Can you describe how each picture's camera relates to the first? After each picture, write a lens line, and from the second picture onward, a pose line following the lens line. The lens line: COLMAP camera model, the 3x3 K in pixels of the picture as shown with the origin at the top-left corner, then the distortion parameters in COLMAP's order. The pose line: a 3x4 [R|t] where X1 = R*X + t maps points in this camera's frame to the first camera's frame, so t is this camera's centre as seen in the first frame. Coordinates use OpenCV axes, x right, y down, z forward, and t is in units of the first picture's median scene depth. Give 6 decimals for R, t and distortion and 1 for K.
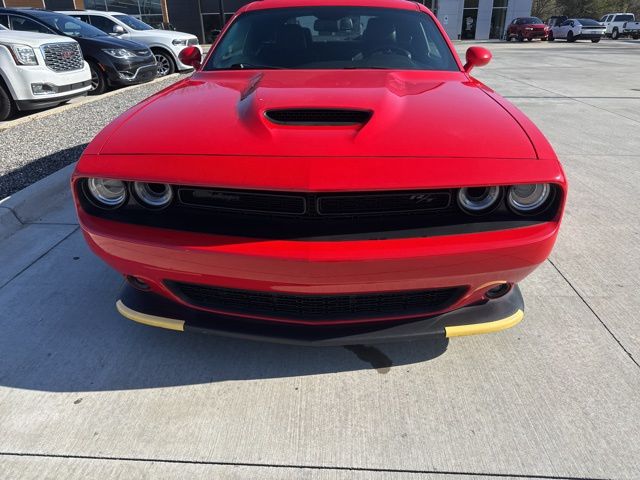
lens RADIAL K [[448.6, 0, 319.6], [0, 448.6, 245.5], [0, 0, 1]] dist [0.032587, -0.039001]
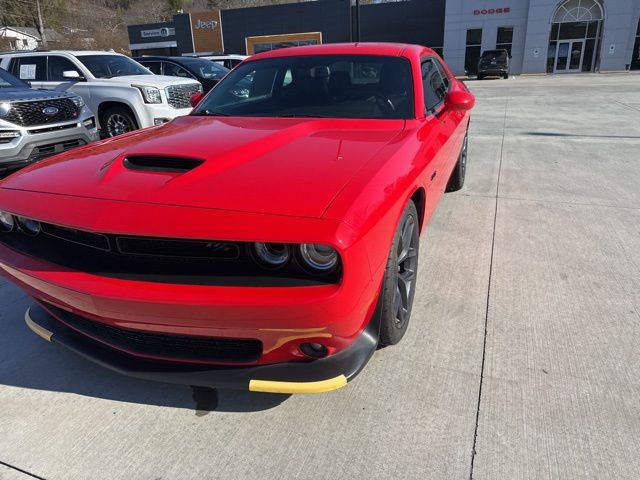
lens RADIAL K [[448.6, 0, 323.3], [0, 448.6, 235.3], [0, 0, 1]] dist [0.032587, -0.039001]
pose [[0.950072, 0.086967, -0.299667, 0.459647], [-0.111914, 0.991451, -0.067084, -0.053929], [0.291271, 0.097271, 0.951682, 0.055008]]
